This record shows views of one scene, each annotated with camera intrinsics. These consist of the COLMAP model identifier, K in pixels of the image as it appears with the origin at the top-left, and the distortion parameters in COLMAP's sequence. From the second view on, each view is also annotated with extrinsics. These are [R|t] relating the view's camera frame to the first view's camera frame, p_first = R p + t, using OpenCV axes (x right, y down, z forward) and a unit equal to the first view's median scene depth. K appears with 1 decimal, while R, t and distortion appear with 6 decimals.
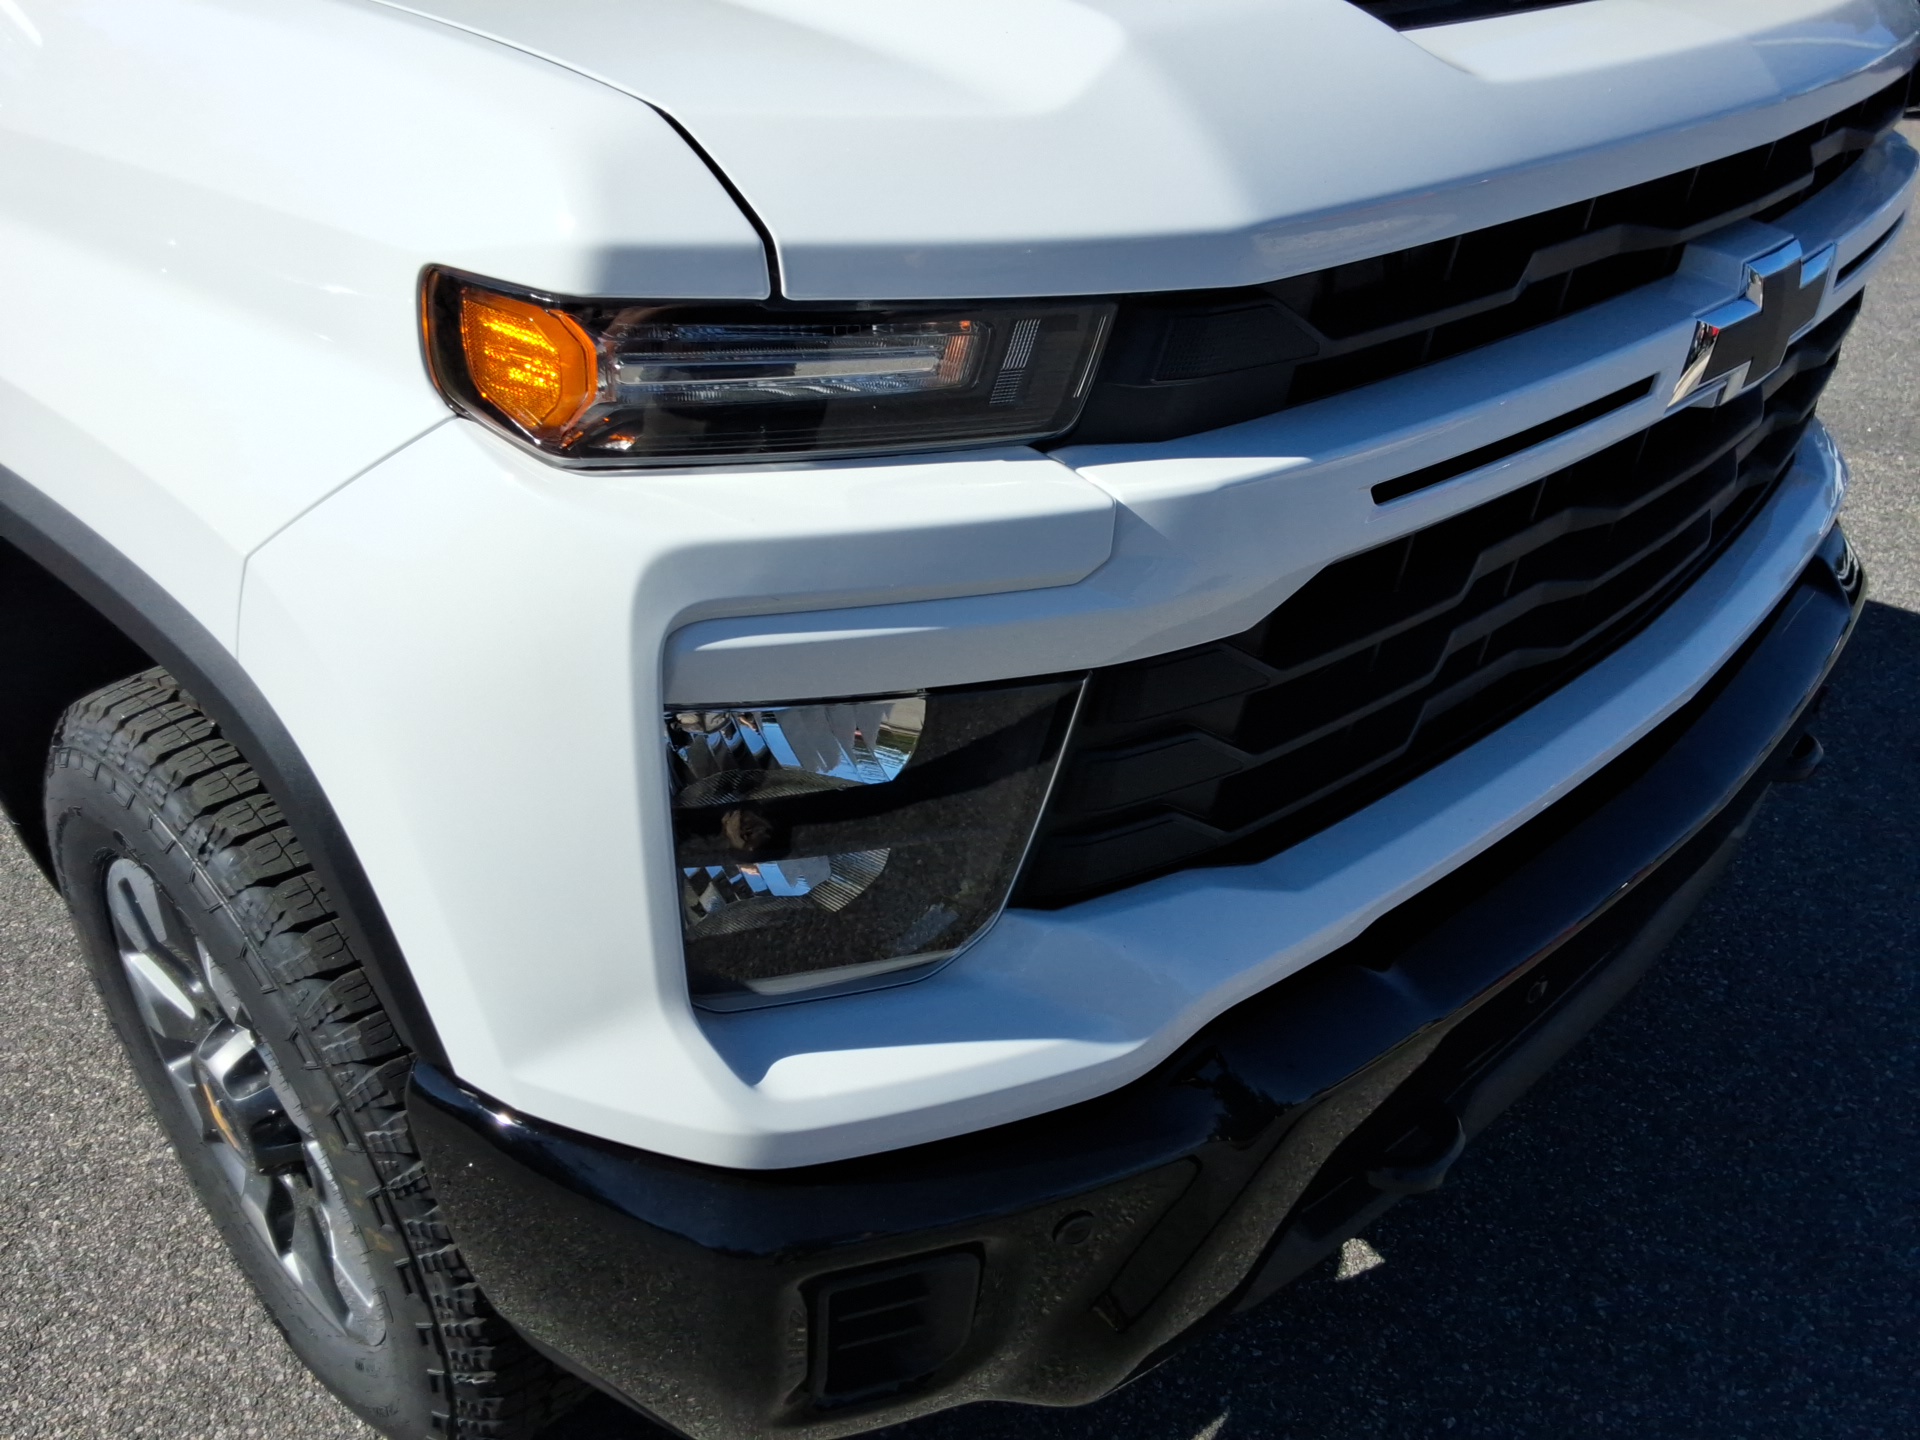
lens RADIAL K [[1551.9, 0, 973.5], [0, 1551.9, 746.4], [0, 0, 1]] dist [0.137305, -0.215860]
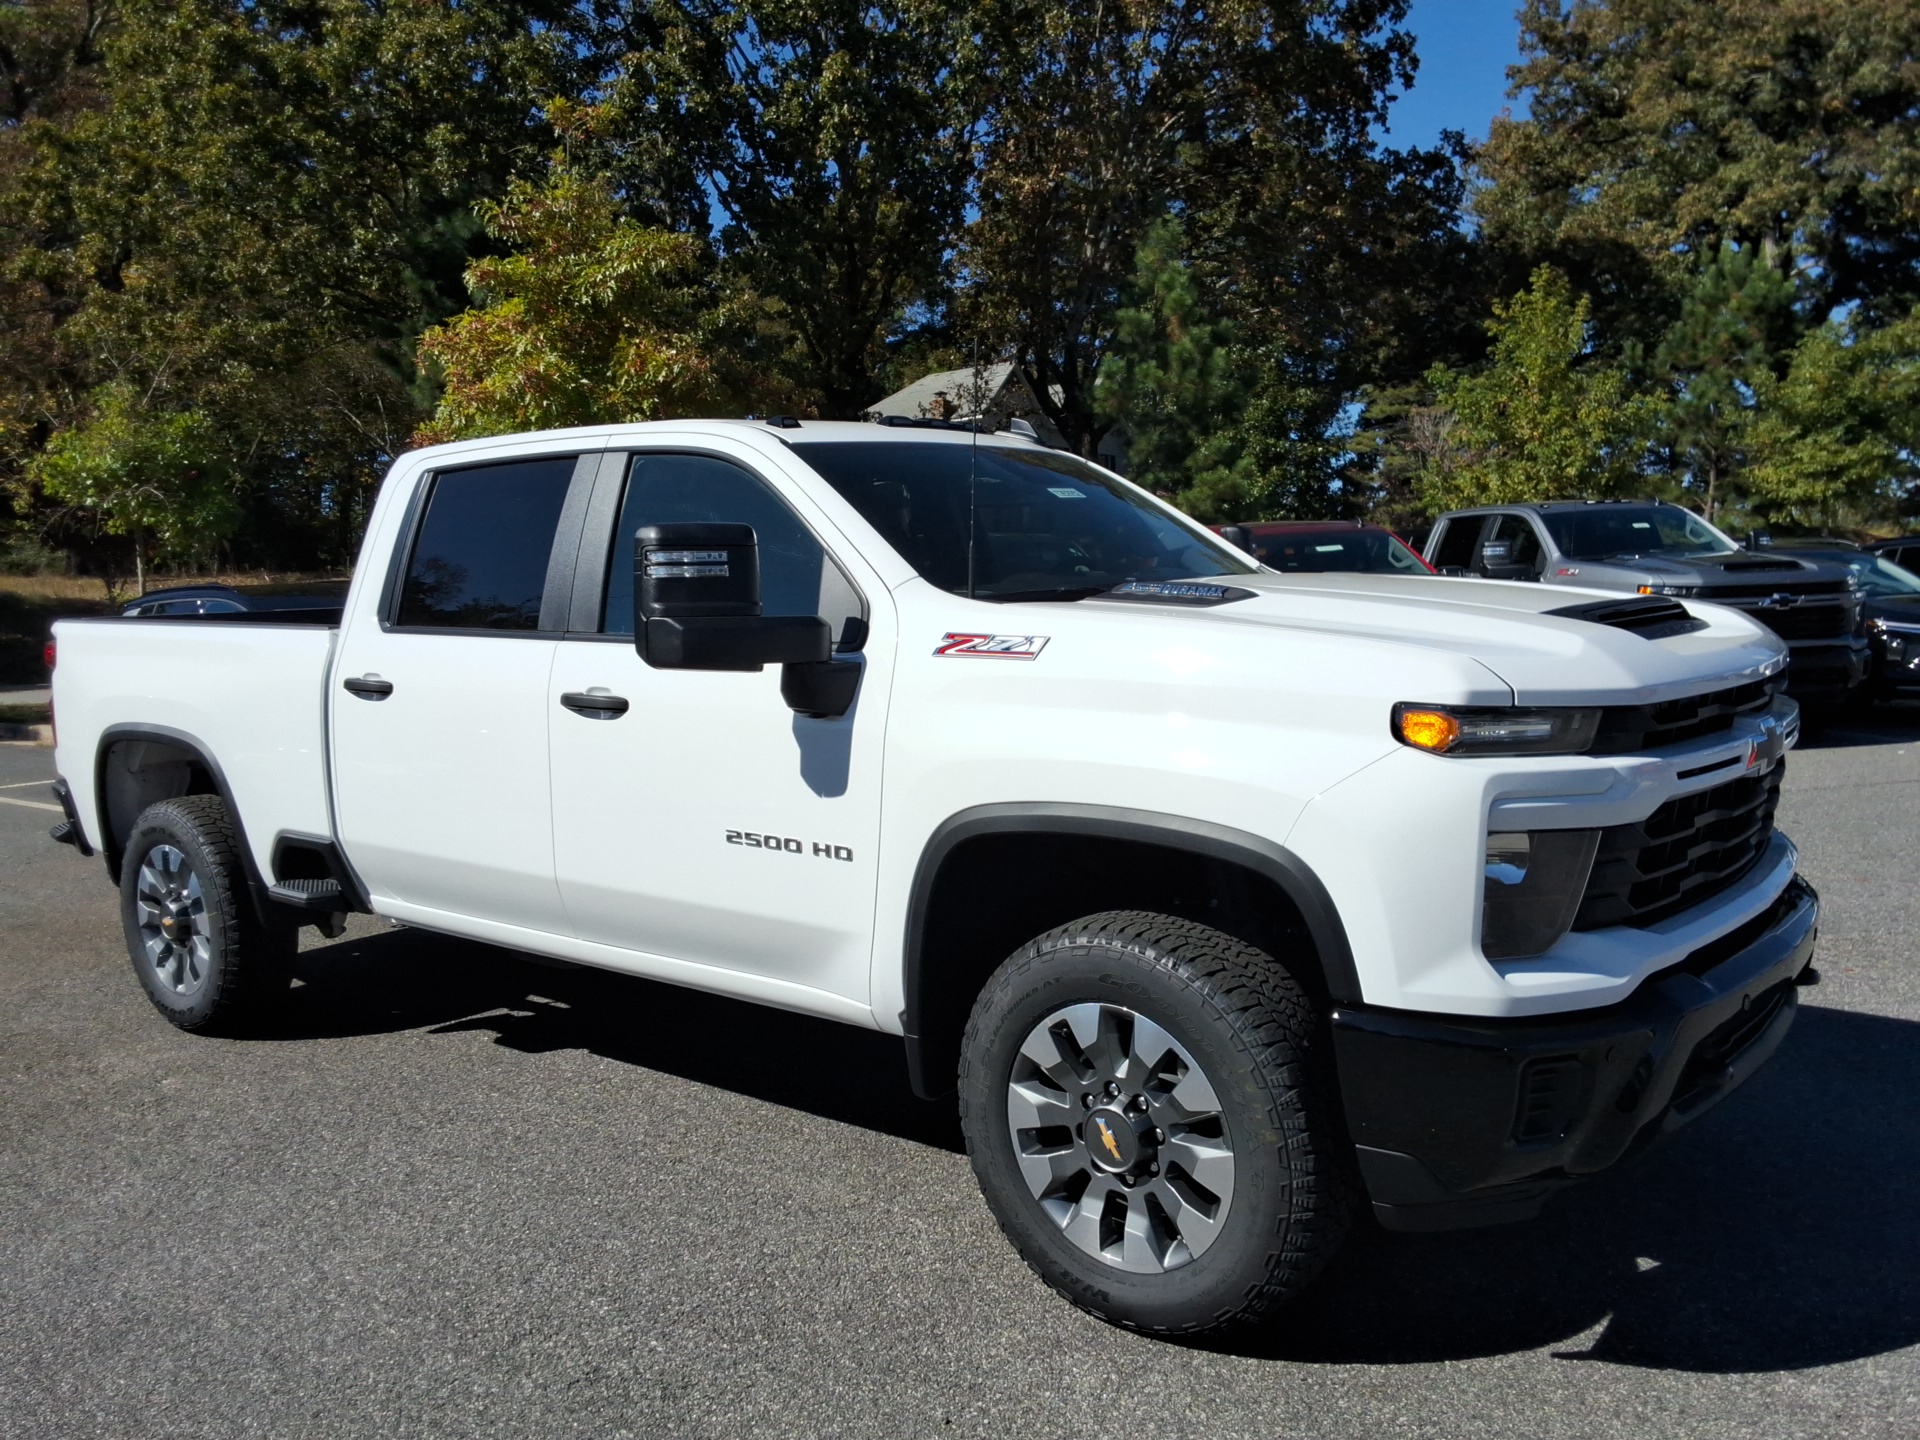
lens RADIAL K [[1551.9, 0, 973.5], [0, 1551.9, 746.4], [0, 0, 1]] dist [0.137305, -0.215860]
pose [[0.994927, -0.009574, 0.100147, -1.334673], [0.049689, 0.912336, -0.406417, 0.914767], [-0.087477, 0.409331, 0.908183, -1.587080]]
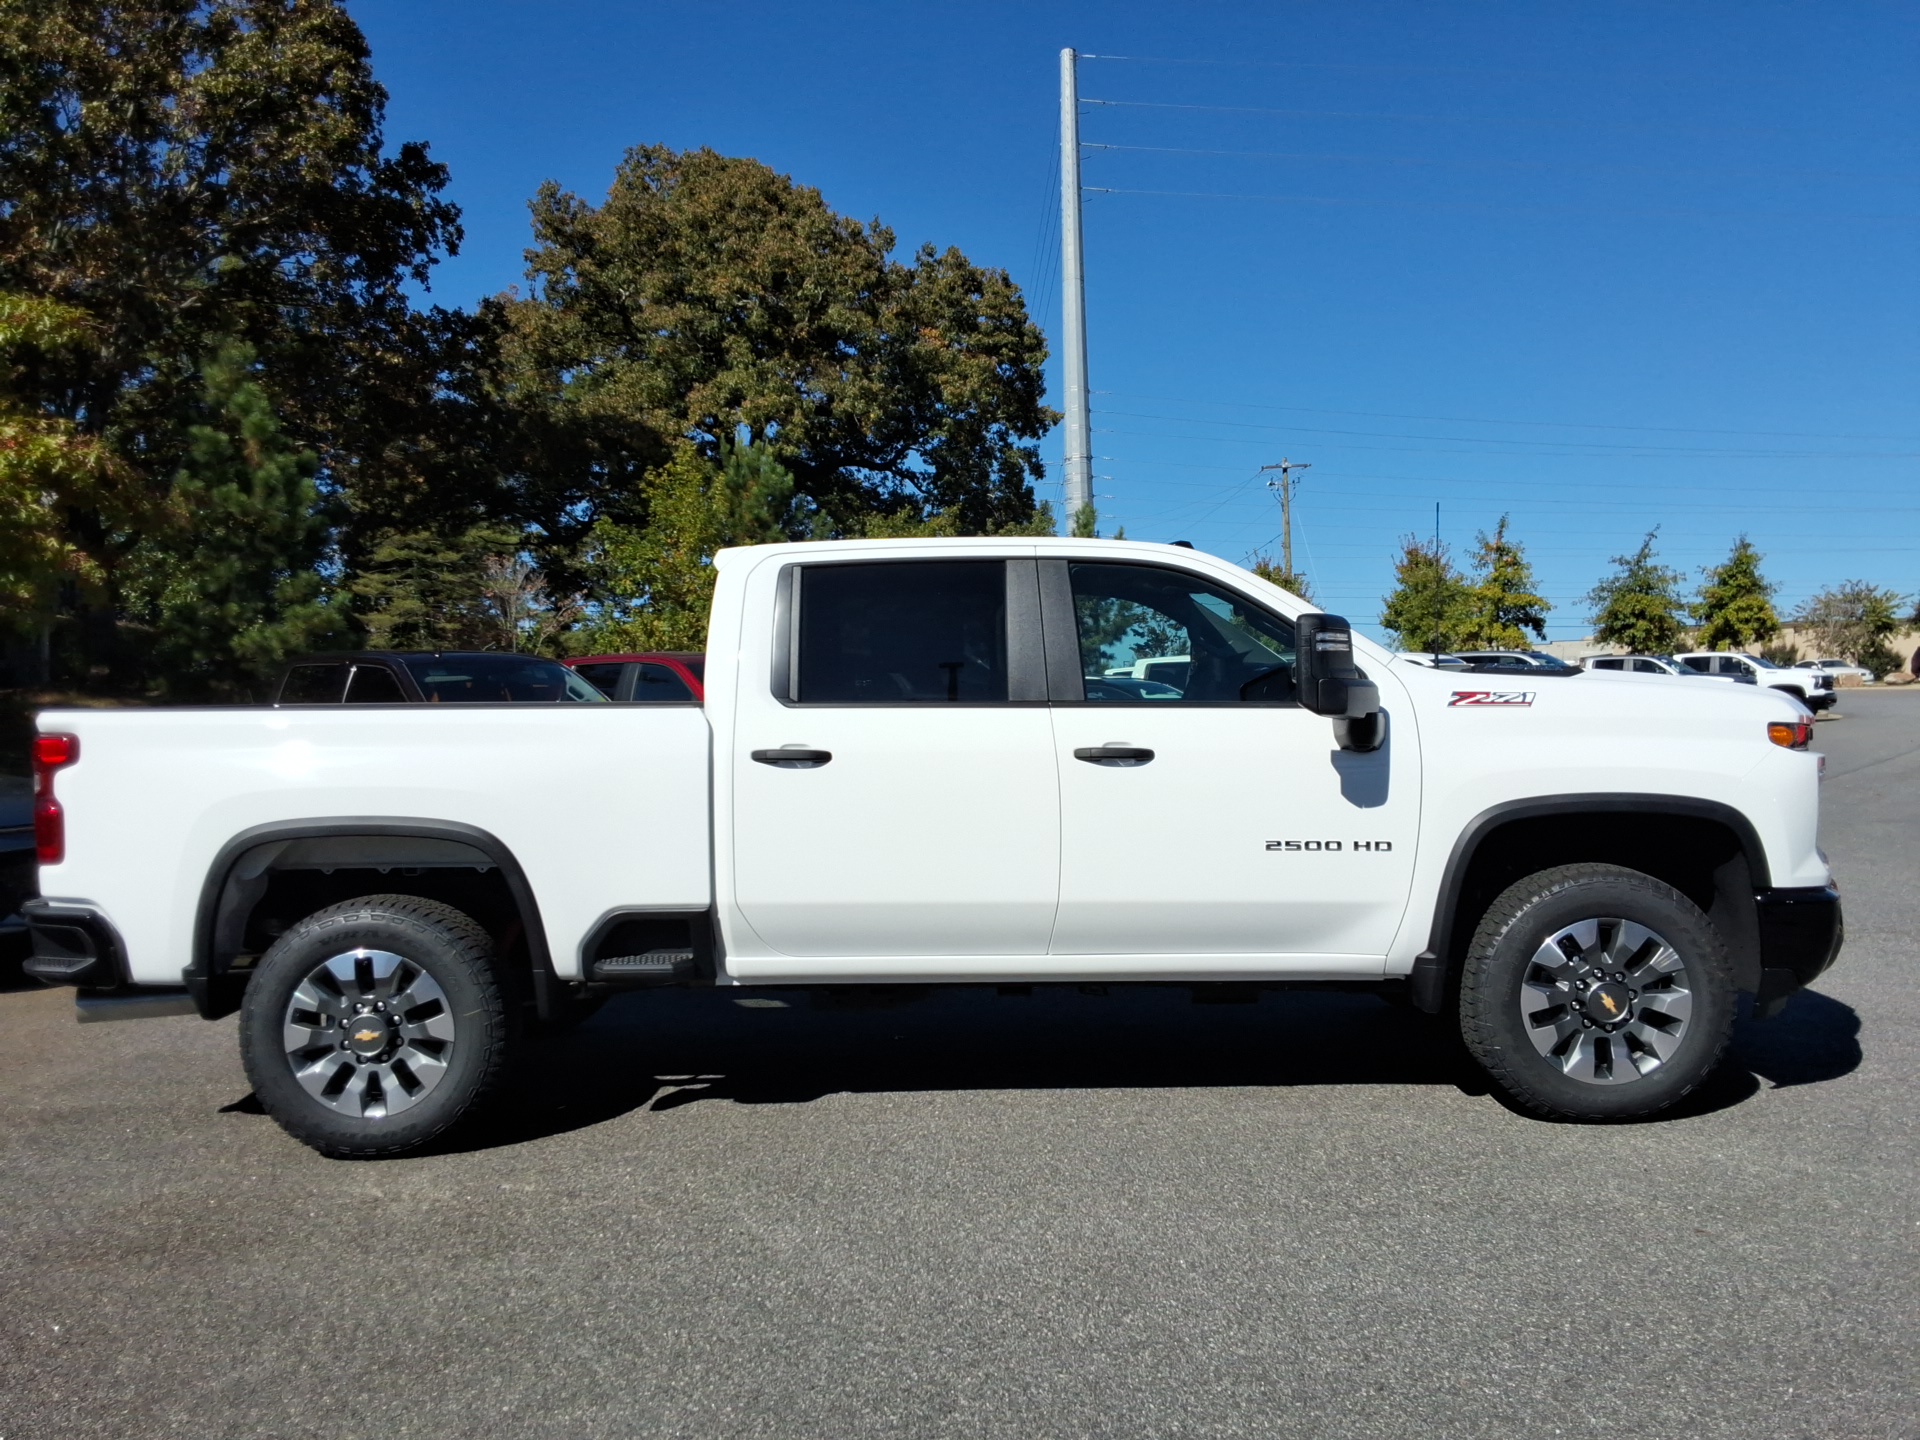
lens RADIAL K [[1551.9, 0, 973.5], [0, 1551.9, 746.4], [0, 0, 1]] dist [0.137305, -0.215860]
pose [[0.718378, -0.007573, 0.695612, -5.783895], [0.350221, 0.867915, -0.352235, 0.735719], [-0.601064, 0.496655, 0.626143, -0.810411]]
